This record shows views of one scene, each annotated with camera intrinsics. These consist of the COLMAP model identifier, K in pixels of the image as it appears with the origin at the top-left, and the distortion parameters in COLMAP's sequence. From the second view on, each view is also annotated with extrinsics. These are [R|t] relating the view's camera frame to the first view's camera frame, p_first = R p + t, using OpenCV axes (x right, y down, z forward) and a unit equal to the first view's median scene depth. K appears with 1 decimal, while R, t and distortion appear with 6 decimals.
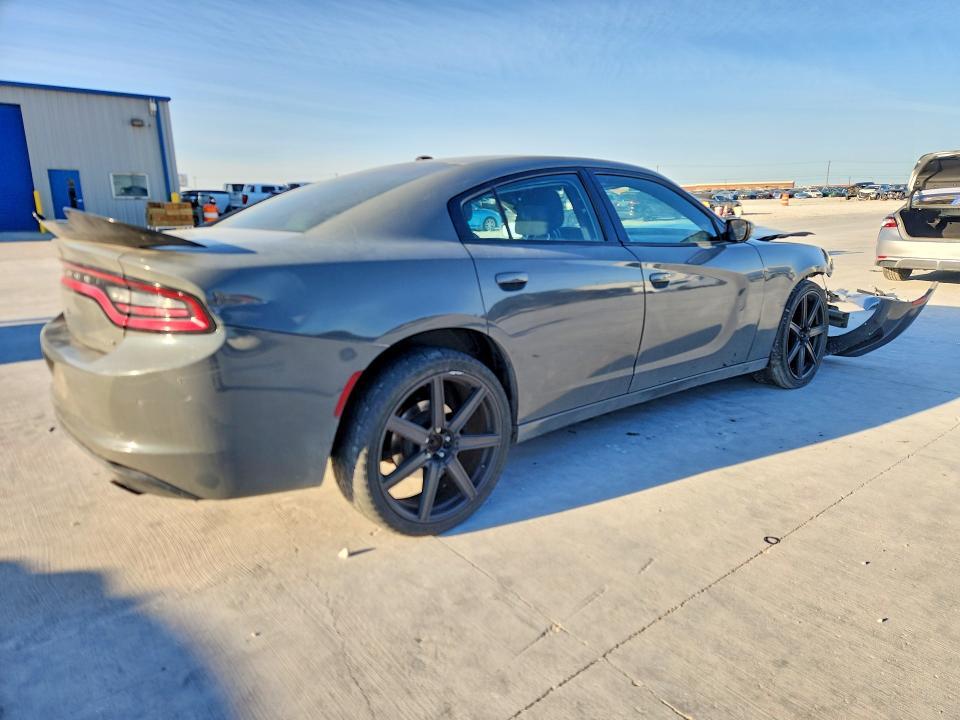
lens RADIAL K [[640.7, 0, 468.3], [0, 640.7, 359.8], [0, 0, 1]] dist [0.002409, 0.000364]
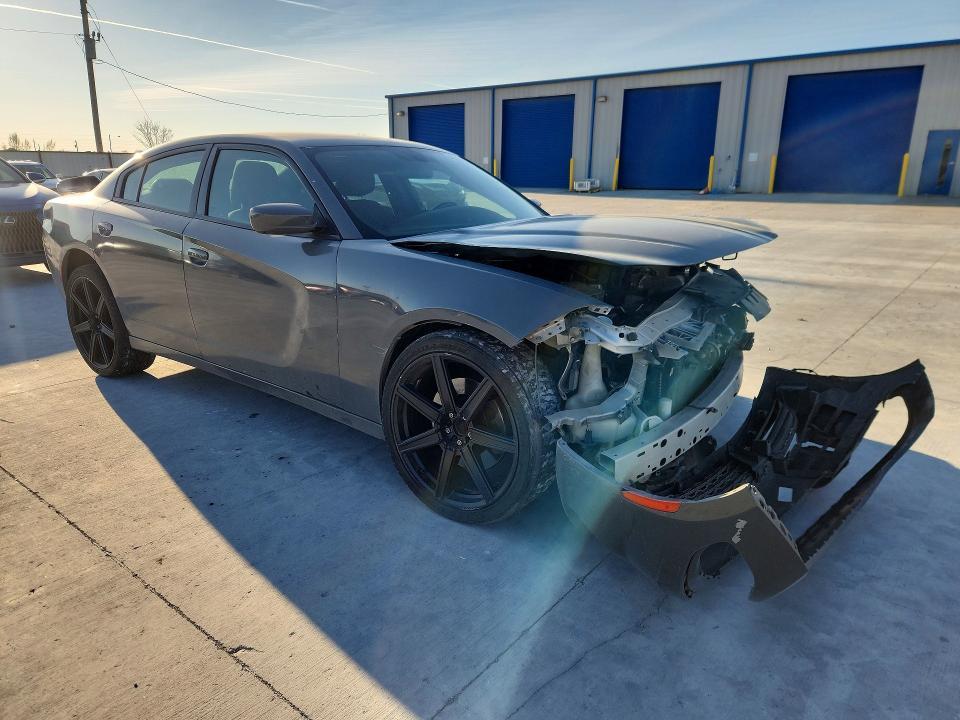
lens RADIAL K [[640.7, 0, 468.3], [0, 640.7, 359.8], [0, 0, 1]] dist [0.002409, 0.000364]
pose [[0.229357, 0.282389, -0.931478, 1.152449], [-0.229662, 0.945669, 0.230142, -0.252864], [0.945860, 0.161140, 0.281750, 0.956147]]
